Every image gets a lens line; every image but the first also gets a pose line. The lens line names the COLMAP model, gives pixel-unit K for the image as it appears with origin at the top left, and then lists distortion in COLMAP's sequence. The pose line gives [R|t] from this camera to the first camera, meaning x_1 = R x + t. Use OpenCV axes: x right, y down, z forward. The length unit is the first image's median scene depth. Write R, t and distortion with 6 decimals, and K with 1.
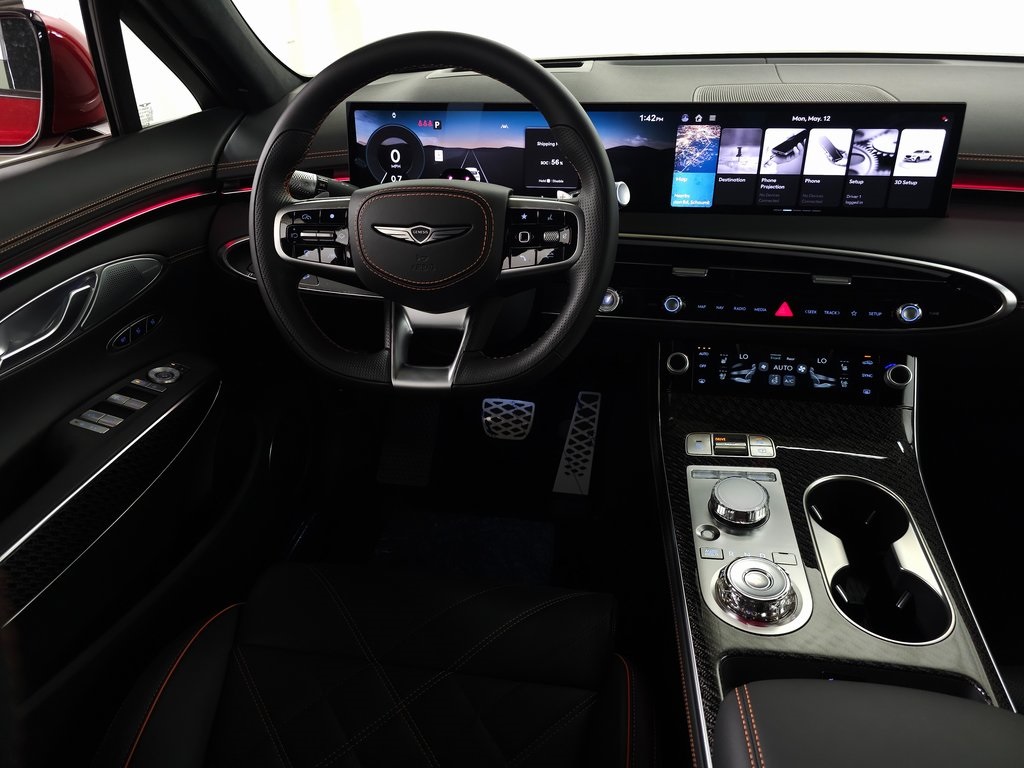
lens RADIAL K [[680.1, 0, 514.0], [0, 680.1, 378.4], [0, 0, 1]] dist [0.066778, -0.079091]
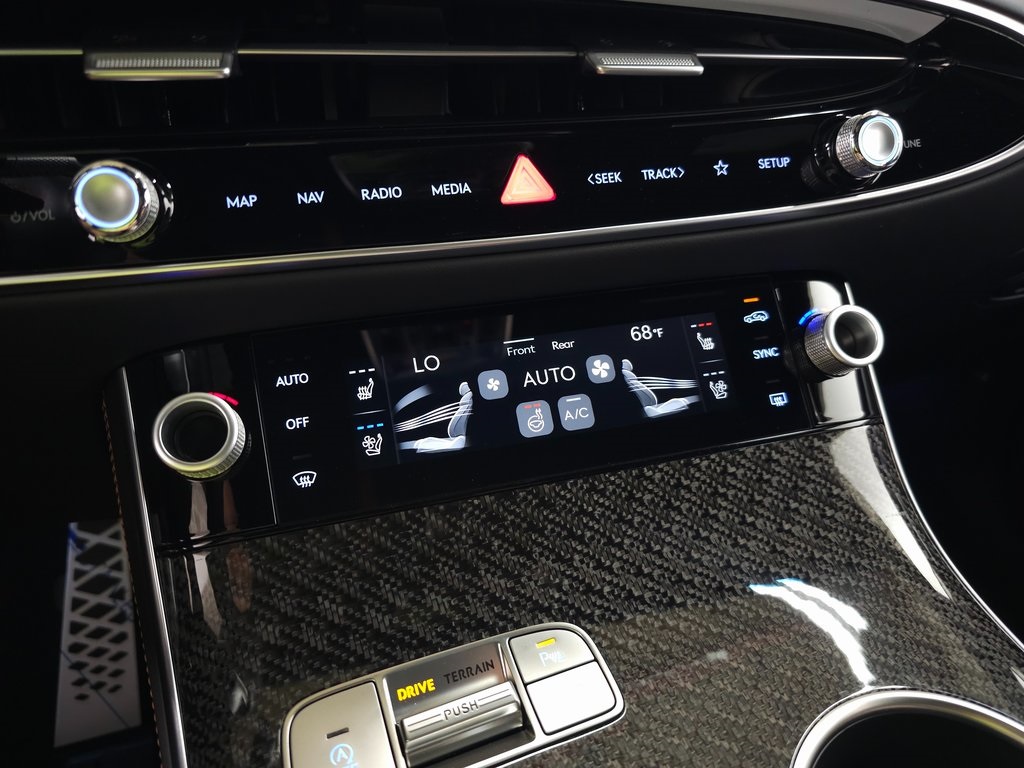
lens RADIAL K [[695.4, 0, 509.6], [0, 695.4, 372.4], [0, 0, 1]] dist [0.001284, -0.026955]
pose [[0.851393, -0.182058, 0.491919, 0.226784], [0.207940, 0.978139, 0.002112, -0.022127], [-0.481550, 0.100492, 0.870638, 0.750941]]
